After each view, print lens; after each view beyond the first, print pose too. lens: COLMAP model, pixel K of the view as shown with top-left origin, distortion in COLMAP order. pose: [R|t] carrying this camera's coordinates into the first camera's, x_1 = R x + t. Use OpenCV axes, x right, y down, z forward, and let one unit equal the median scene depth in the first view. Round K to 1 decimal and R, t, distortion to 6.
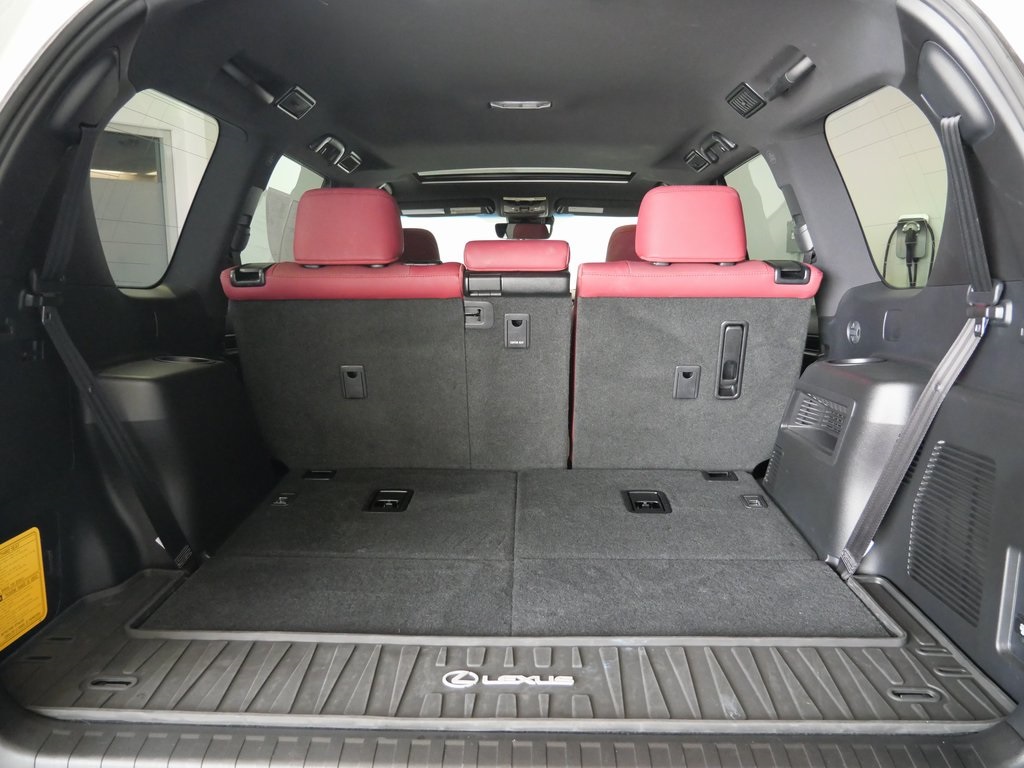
lens RADIAL K [[749.7, 0, 510.2], [0, 749.7, 386.7], [0, 0, 1]] dist [-0.043731, 0.011428]
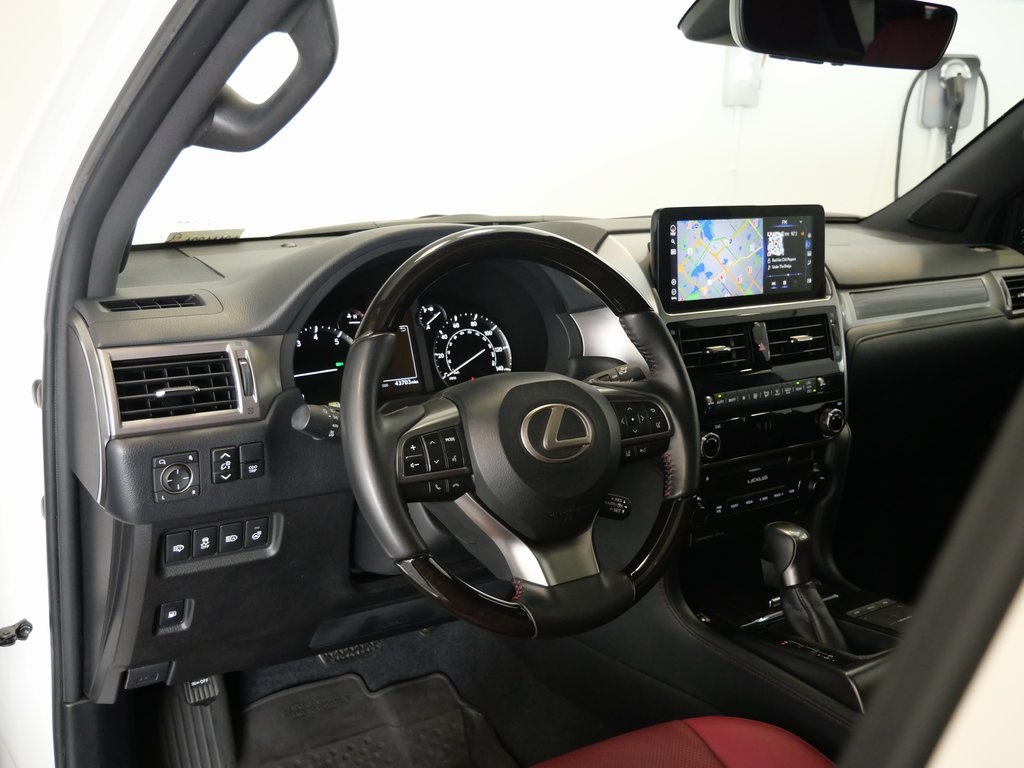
lens RADIAL K [[1025.9, 0, 520.8], [0, 1025.9, 382.3], [0, 0, 1]] dist [-0.009124, 0.000000]
pose [[0.818504, -0.113759, 0.563125, -0.794810], [0.047363, 0.990224, 0.131197, -0.437037], [-0.572545, -0.080714, 0.815891, 2.384732]]
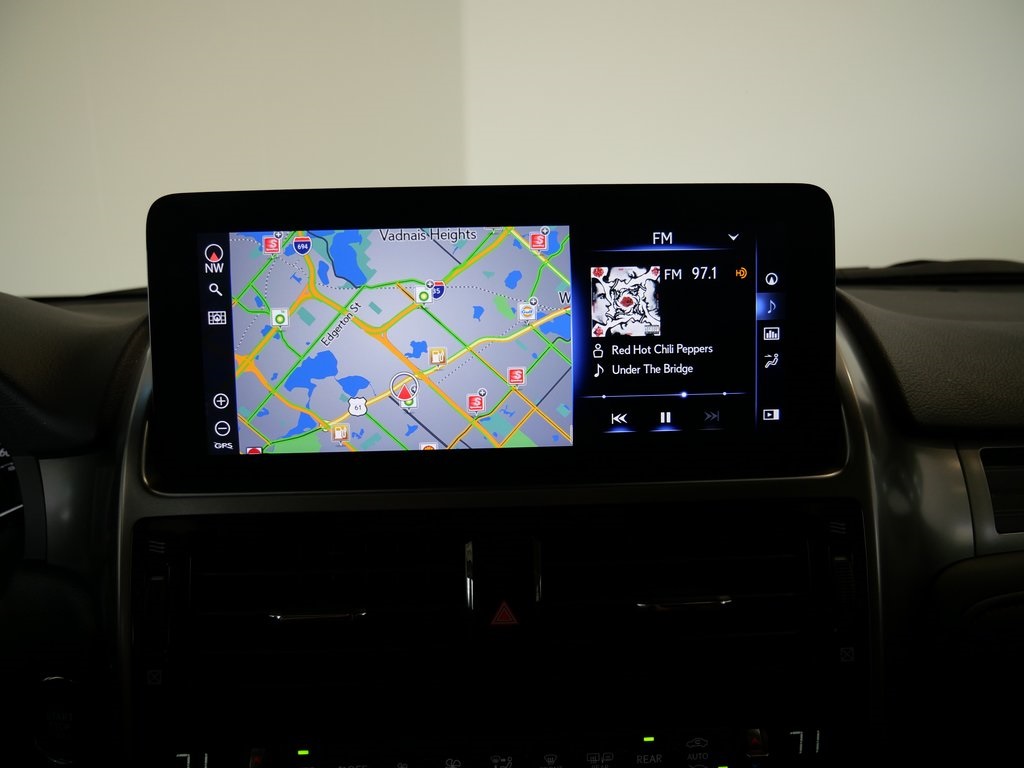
lens RADIAL K [[749.7, 0, 511.4], [0, 749.7, 385.1], [0, 0, 1]] dist [-0.043731, 0.011428]
pose [[0.998601, -0.026104, 0.045994, 0.052419], [0.023776, 0.998443, 0.050463, -0.410143], [-0.047239, -0.049299, 0.997666, 2.893162]]
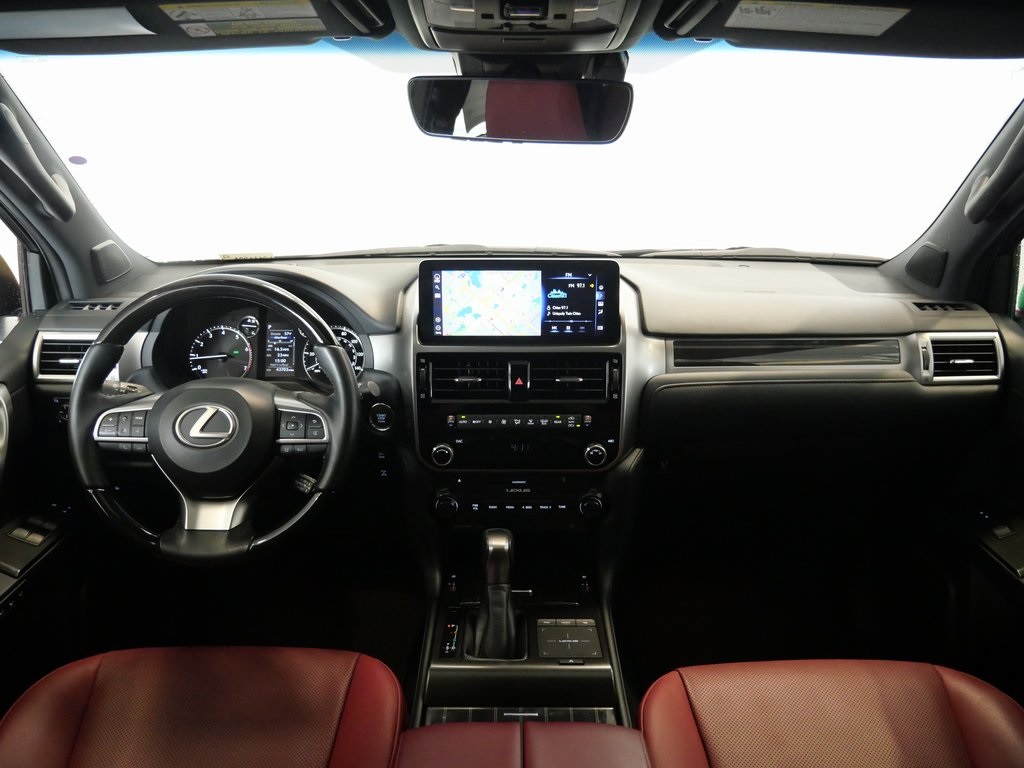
lens RADIAL K [[749.7, 0, 511.9], [0, 749.7, 386.5], [0, 0, 1]] dist [-0.043731, 0.011428]
pose [[0.999828, -0.004696, 0.017945, 0.033370], [0.001121, 0.980954, 0.194239, -0.496470], [-0.018516, -0.194185, 0.980790, 2.207153]]
